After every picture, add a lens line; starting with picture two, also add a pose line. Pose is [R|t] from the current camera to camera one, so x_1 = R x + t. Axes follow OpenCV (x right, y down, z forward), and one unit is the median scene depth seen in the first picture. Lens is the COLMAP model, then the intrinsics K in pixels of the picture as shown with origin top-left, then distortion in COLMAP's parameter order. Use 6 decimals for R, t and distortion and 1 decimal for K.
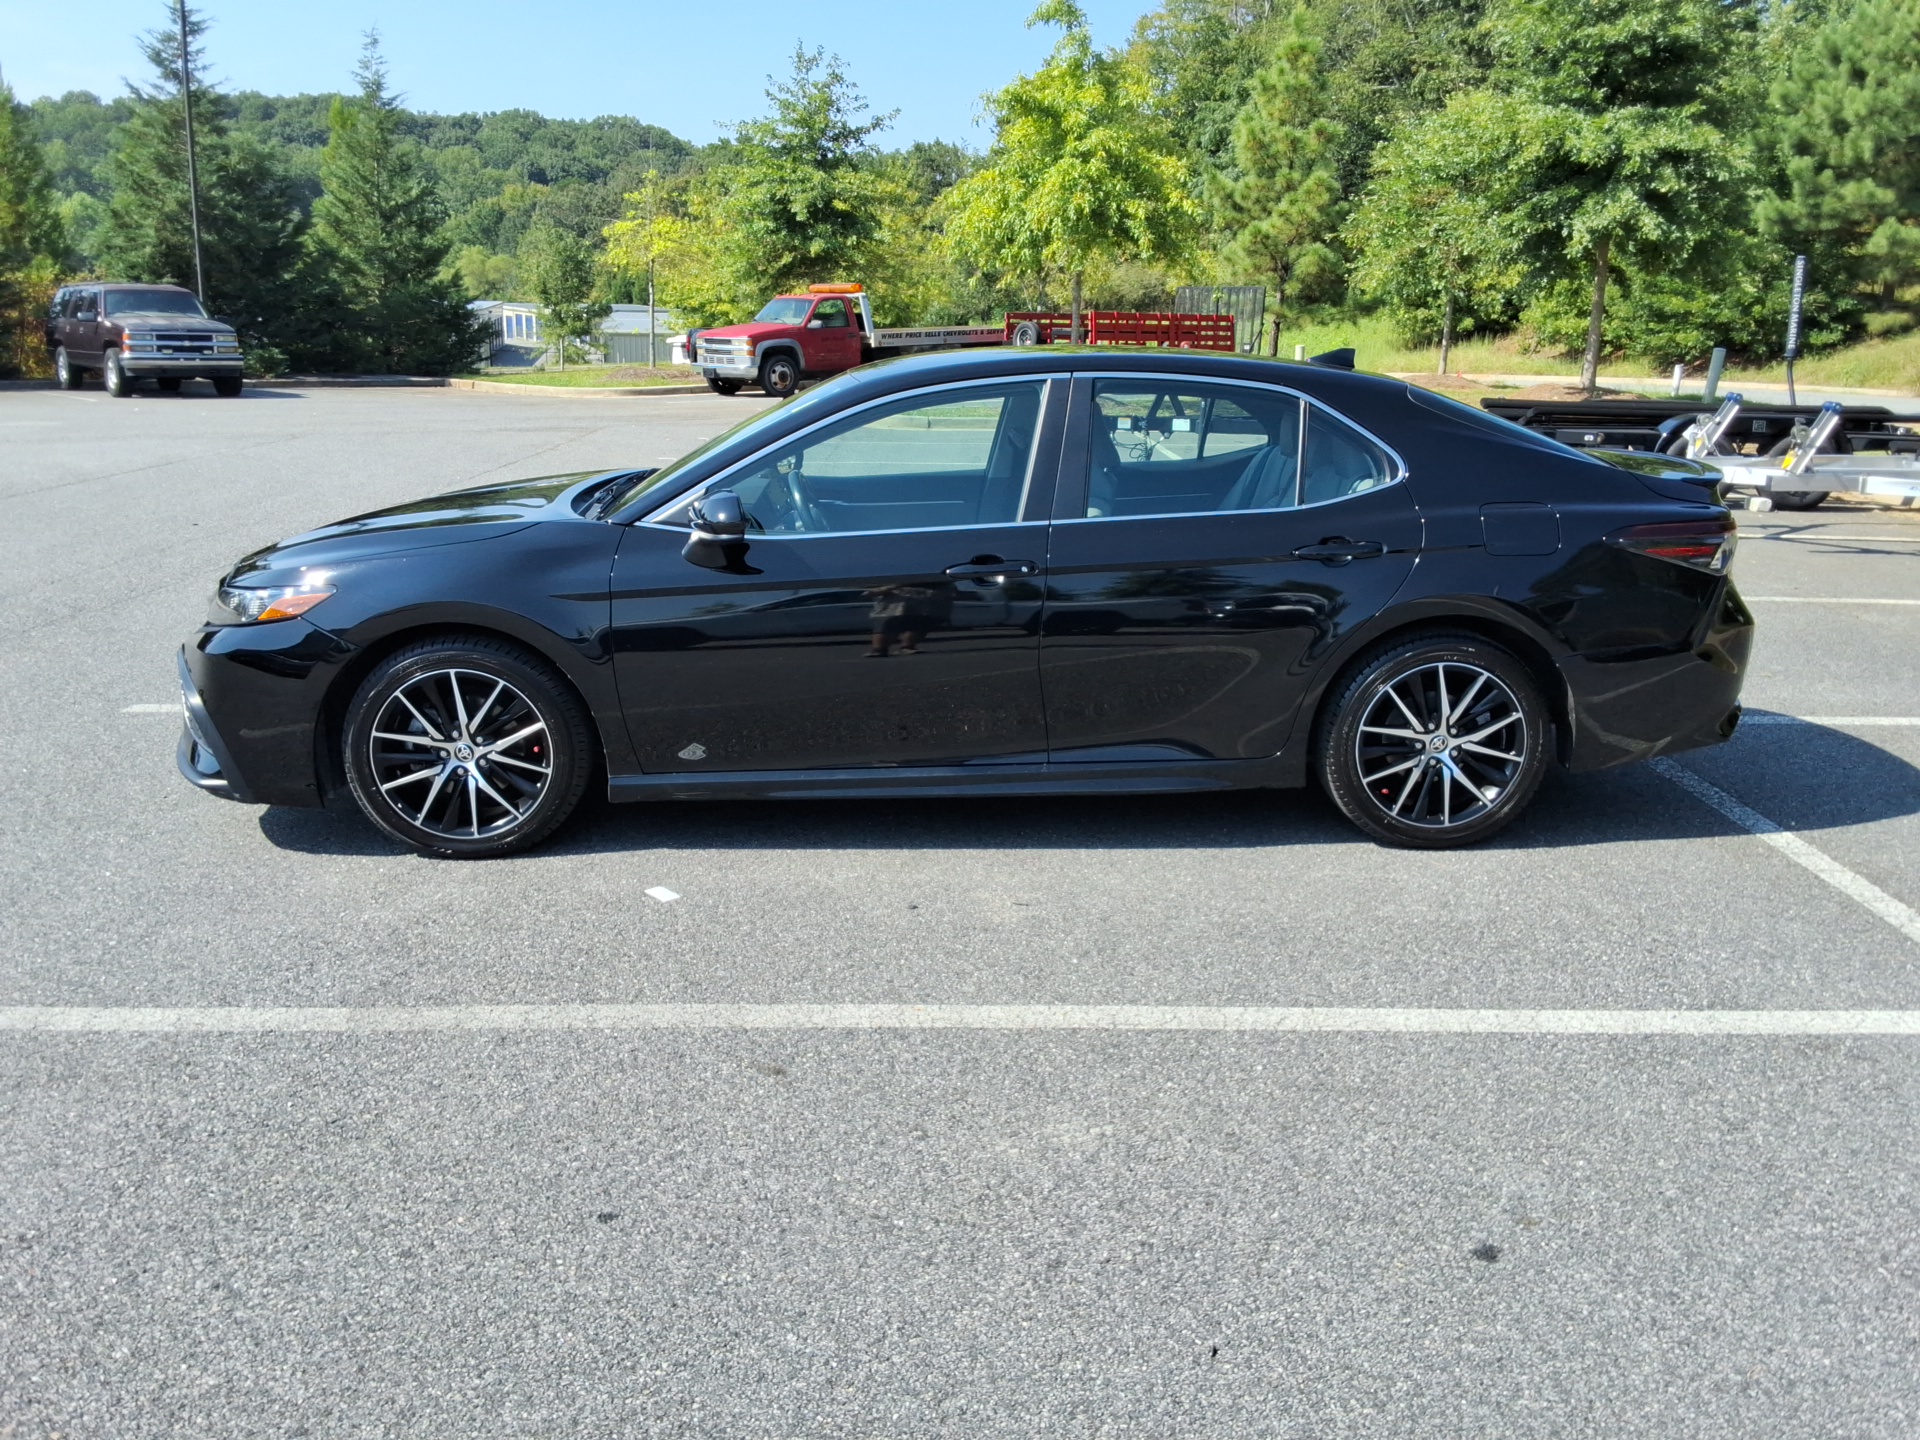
lens RADIAL K [[1539.8, 0, 973.4], [0, 1539.8, 712.8], [0, 0, 1]] dist [0.102916, -0.164299]
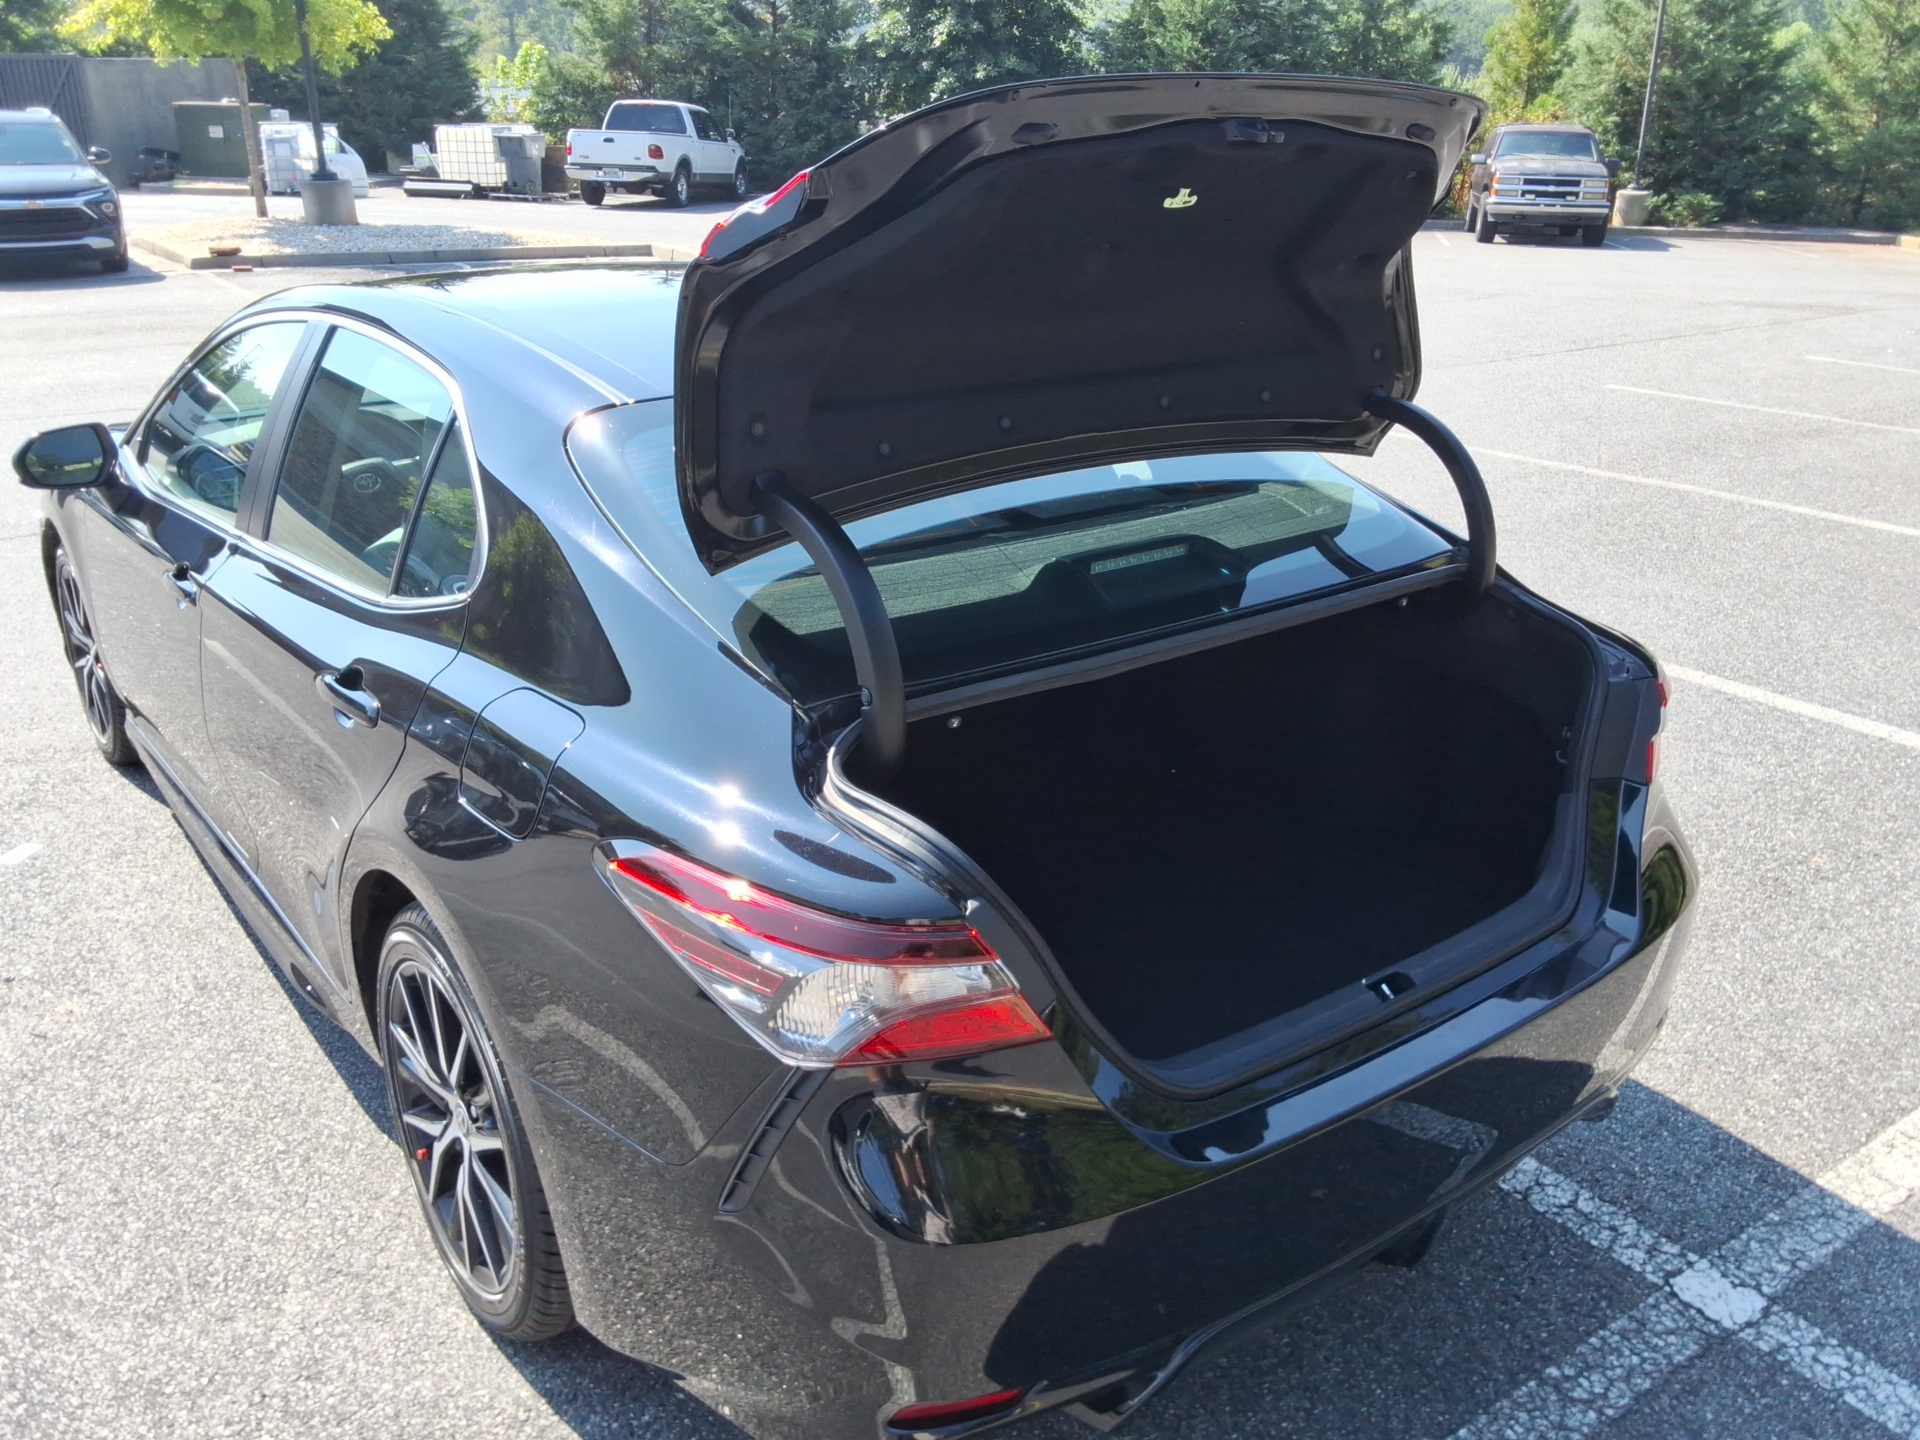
lens RADIAL K [[1552.2, 0, 970.6], [0, 1552.2, 702.6], [0, 0, 1]] dist [0.090601, -0.154606]
pose [[0.564035, 0.273808, -0.779034, 0.118355], [-0.203235, 0.960435, 0.190420, -0.036495], [0.800350, 0.050923, 0.597366, 0.125659]]
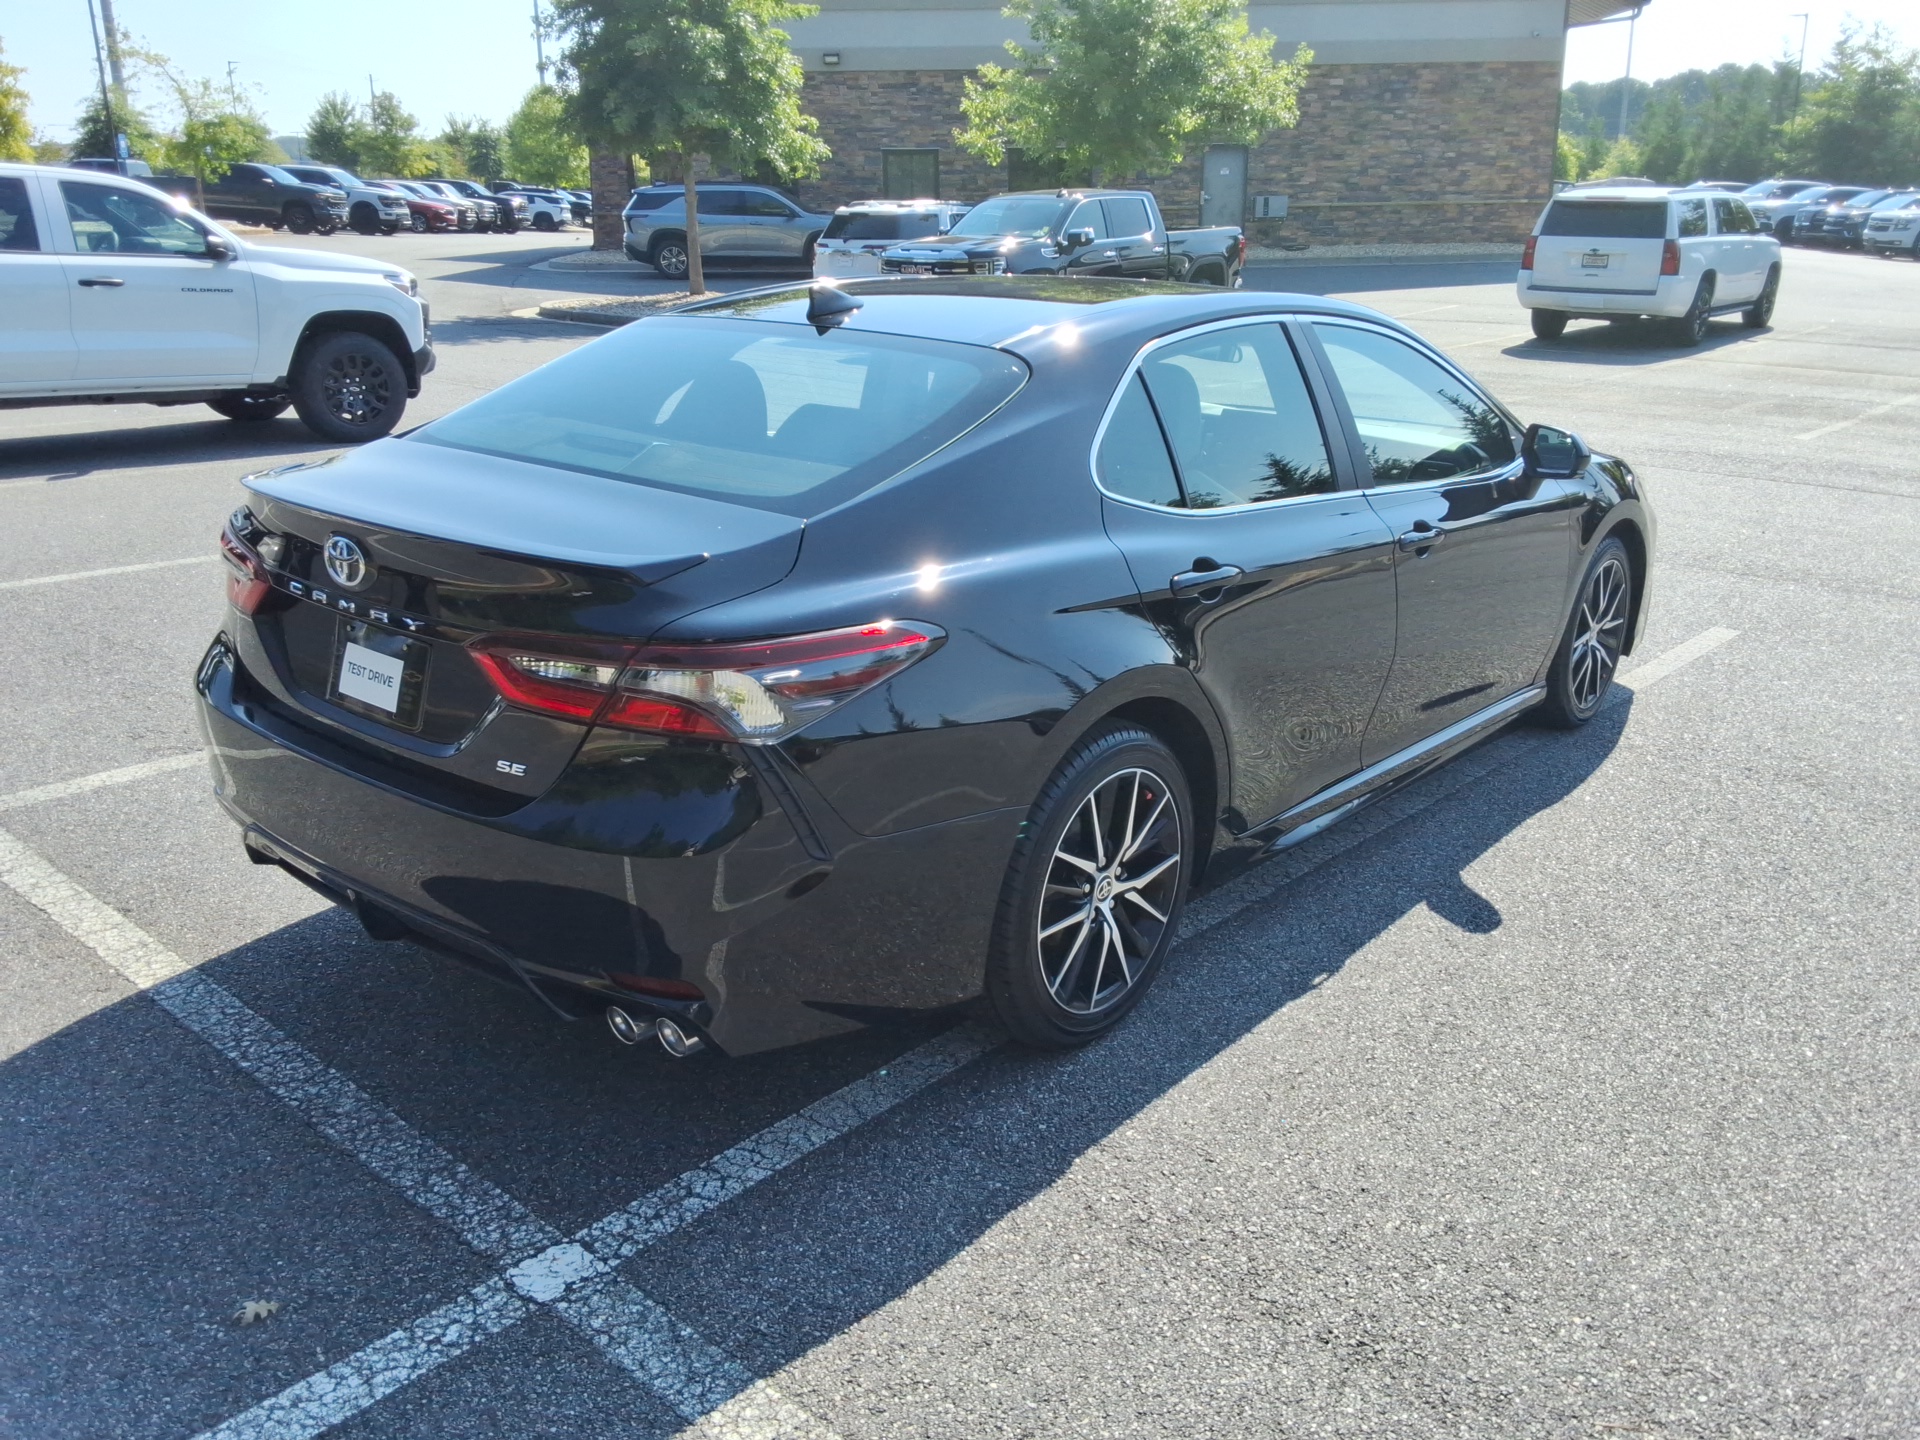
lens RADIAL K [[1539.8, 0, 973.4], [0, 1539.8, 712.8], [0, 0, 1]] dist [0.102916, -0.164299]
pose [[-0.675243, 0.195724, -0.711153, 0.122190], [-0.212918, 0.871385, 0.441989, -0.065263], [0.706196, 0.449868, -0.546724, 0.257153]]
